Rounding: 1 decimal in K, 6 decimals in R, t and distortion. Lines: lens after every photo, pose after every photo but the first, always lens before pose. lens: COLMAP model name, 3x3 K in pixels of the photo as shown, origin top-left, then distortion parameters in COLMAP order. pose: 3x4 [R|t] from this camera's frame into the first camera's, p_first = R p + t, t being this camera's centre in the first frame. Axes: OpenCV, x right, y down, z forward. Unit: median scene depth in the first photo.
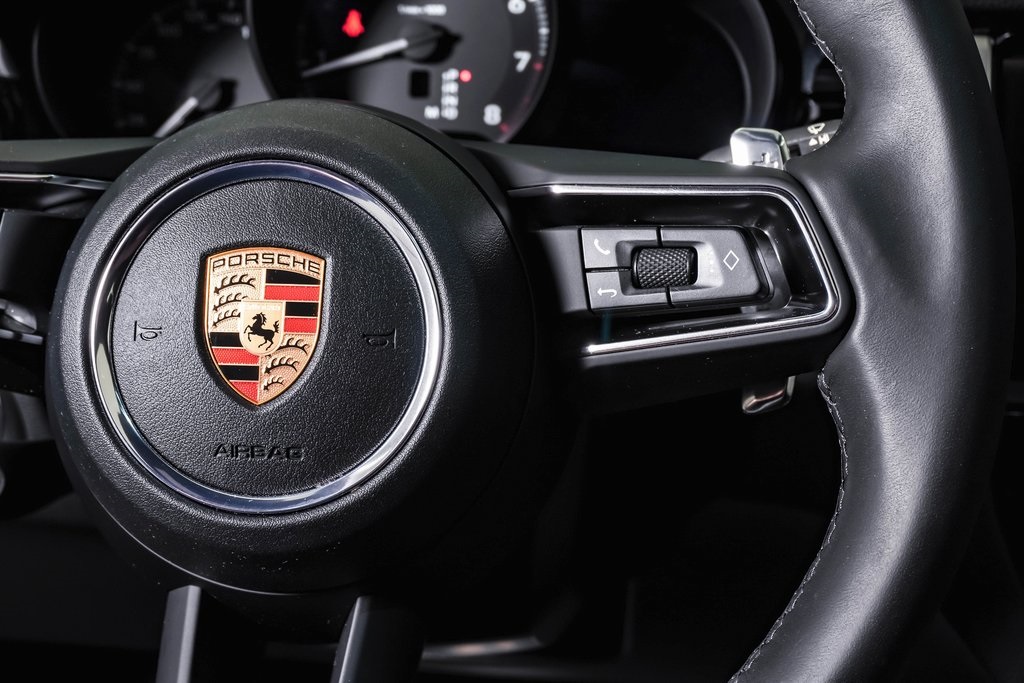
lens RADIAL K [[1524.3, 0, 524.3], [0, 1524.3, 344.7], [0, 0, 1]] dist [0.066421, 0.000000]
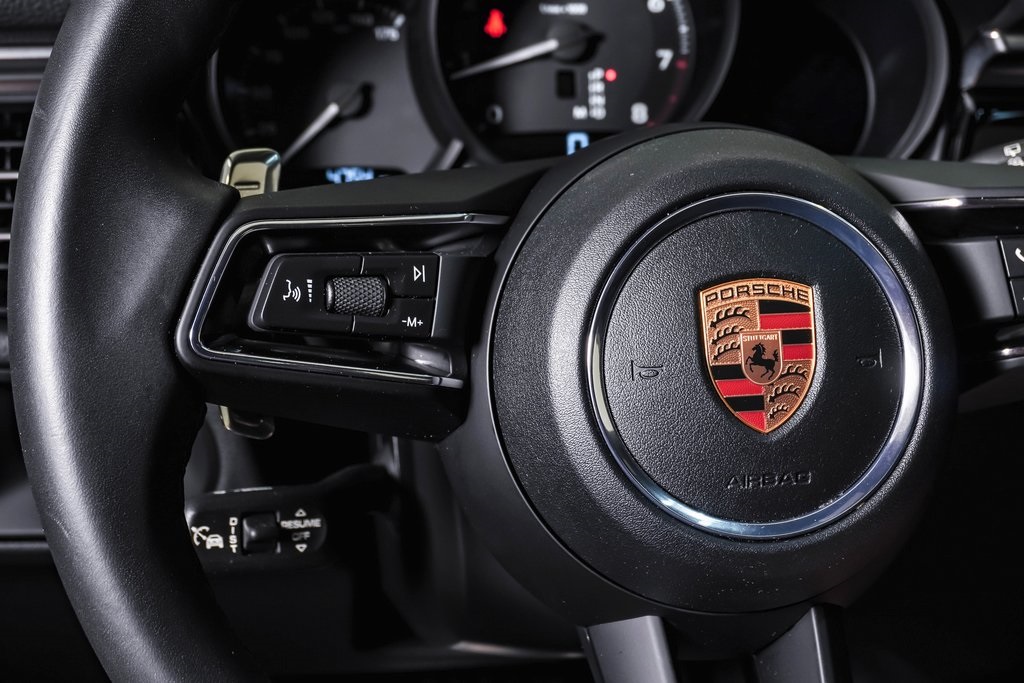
lens RADIAL K [[1524.3, 0, 559.9], [0, 1524.3, 363.4], [0, 0, 1]] dist [0.066421, 0.000000]
pose [[0.950403, -0.079545, 0.300677, -0.543009], [0.064216, 0.996098, 0.060542, -0.069749], [-0.304319, -0.038231, 0.951803, 0.062713]]
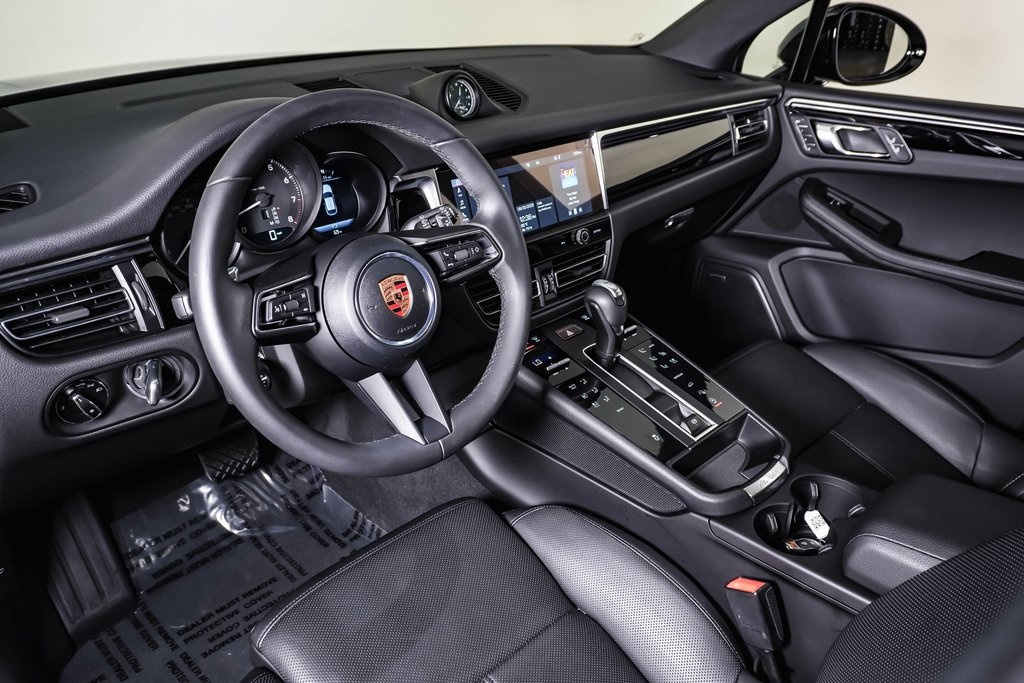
lens RADIAL K [[813.9, 0, 516.6], [0, 813.9, 343.2], [0, 0, 1]] dist [-0.015735, 0.023012]
pose [[0.620387, -0.330665, 0.711182, -1.320296], [0.215047, 0.943744, 0.251203, -0.313829], [-0.754238, -0.002906, 0.656595, -0.504895]]
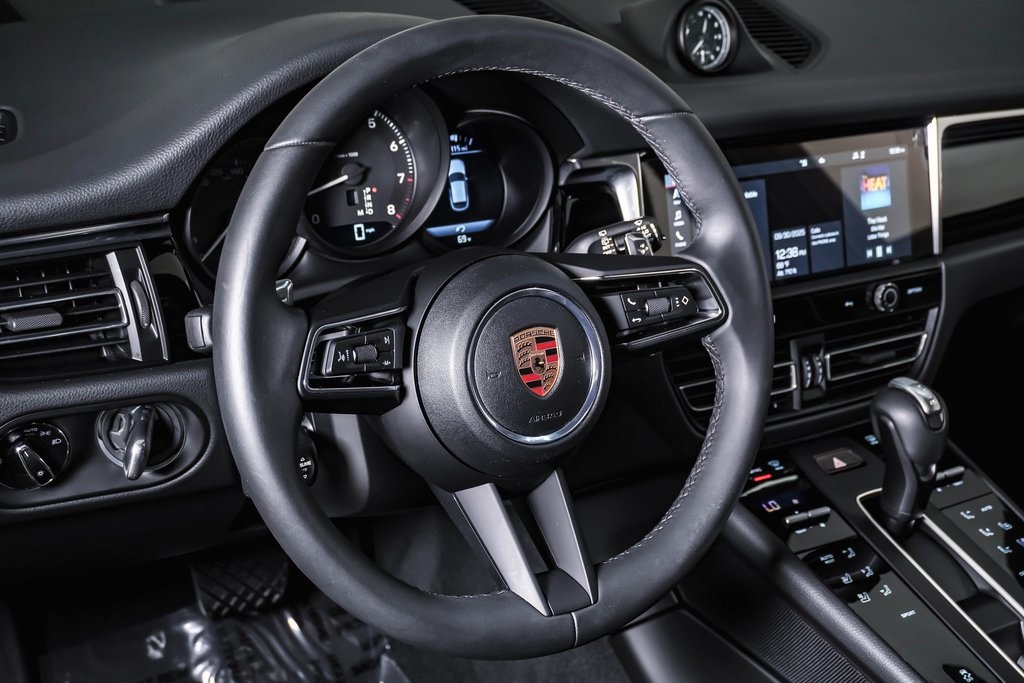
lens RADIAL K [[1458.0, 0, 507.0], [0, 1458.0, 344.1], [0, 0, 1]] dist [0.009685, 0.000000]
pose [[0.780595, -0.186237, 0.596647, -1.352484], [0.114125, 0.980999, 0.156898, -0.347934], [-0.614530, -0.054382, 0.787017, -0.621687]]
